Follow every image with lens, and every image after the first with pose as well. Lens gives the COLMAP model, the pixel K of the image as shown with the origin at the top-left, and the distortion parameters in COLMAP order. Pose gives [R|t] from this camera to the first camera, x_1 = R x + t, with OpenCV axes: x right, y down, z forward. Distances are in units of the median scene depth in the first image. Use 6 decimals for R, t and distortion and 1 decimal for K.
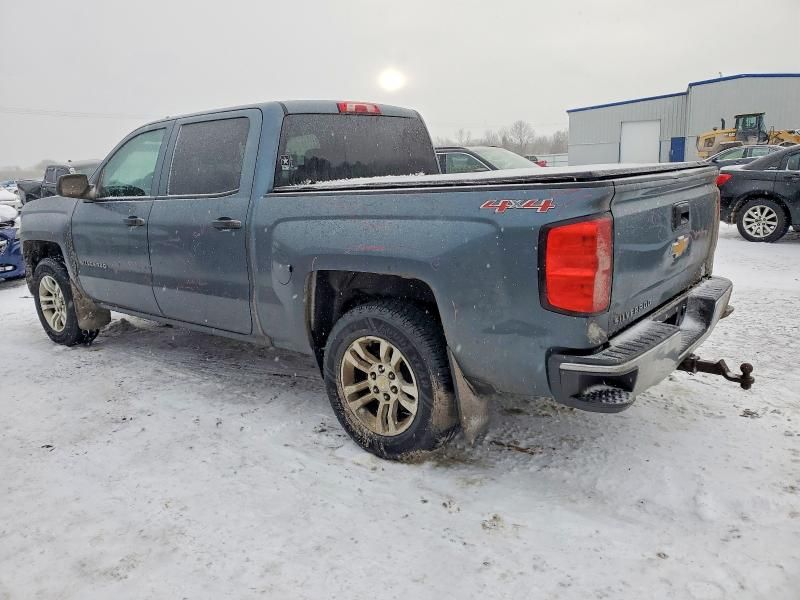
lens RADIAL K [[654.8, 0, 400.0], [0, 654.8, 300.0], [0, 0, 1]] dist [0.009688, 0.008514]
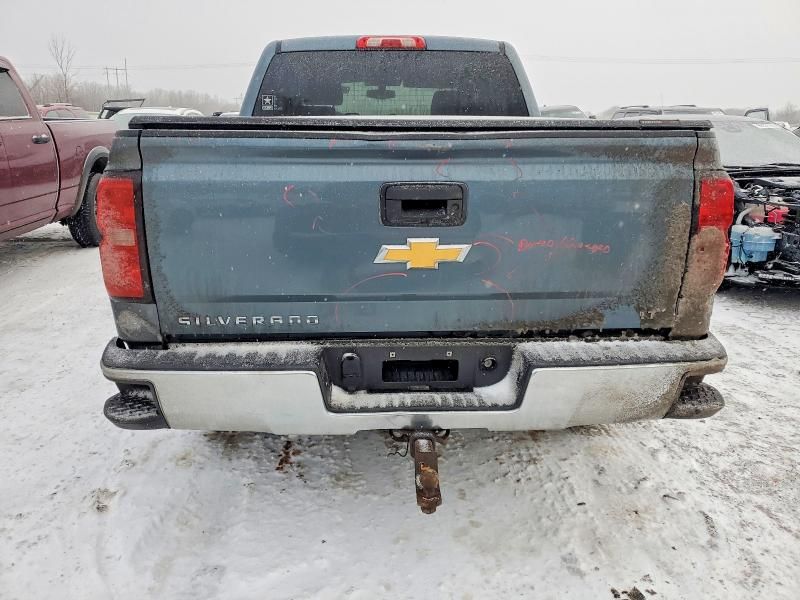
lens RADIAL K [[654.8, 0, 400.0], [0, 654.8, 300.0], [0, 0, 1]] dist [0.009688, 0.008514]
pose [[0.643657, 0.241827, -0.726103, 0.815350], [-0.185945, 0.969750, 0.158142, -0.124363], [0.742381, 0.033226, 0.669153, 0.538014]]
